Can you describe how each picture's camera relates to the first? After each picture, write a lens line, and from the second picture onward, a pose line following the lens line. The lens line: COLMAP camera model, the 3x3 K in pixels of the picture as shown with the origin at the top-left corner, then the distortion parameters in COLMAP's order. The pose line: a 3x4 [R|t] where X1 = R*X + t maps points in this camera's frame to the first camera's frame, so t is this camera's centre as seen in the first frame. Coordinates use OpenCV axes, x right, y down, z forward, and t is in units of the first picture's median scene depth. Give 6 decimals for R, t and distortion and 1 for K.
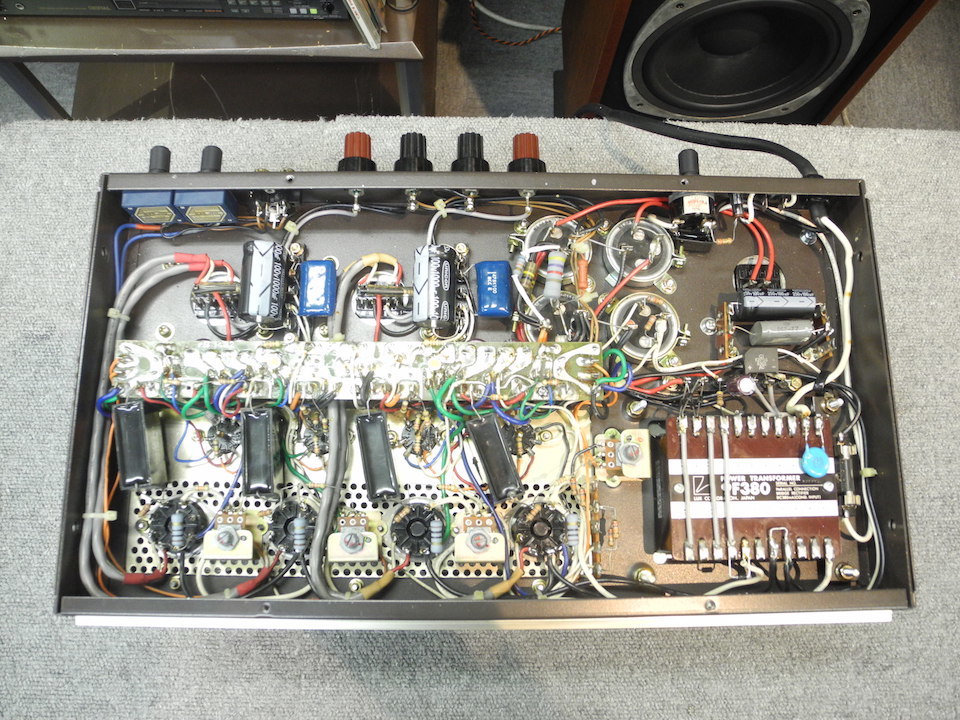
lens RADIAL K [[789.2, 0, 480.0], [0, 789.2, 360.0], [0, 0, 1]] dist [-0.153587, 0.120144]
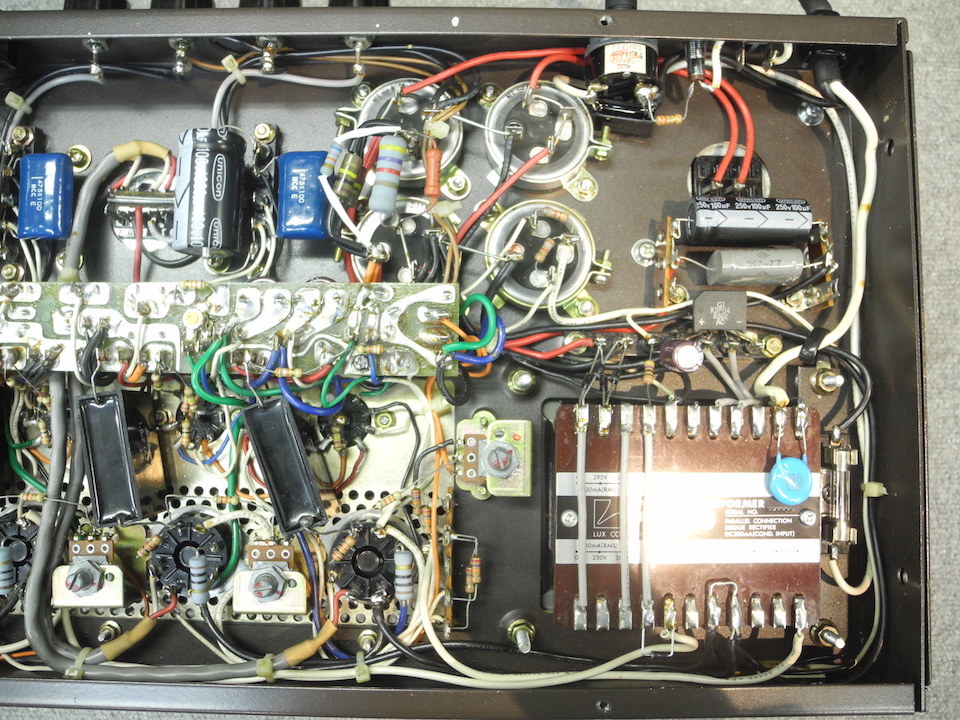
lens RADIAL K [[789.2, 0, 480.0], [0, 789.2, 360.0], [0, 0, 1]] dist [-0.153587, 0.120144]
pose [[0.999661, 0.011514, -0.023345, 0.179398], [-0.007649, 0.987191, 0.159357, -0.060013], [0.024881, -0.159125, 0.986945, 0.353022]]
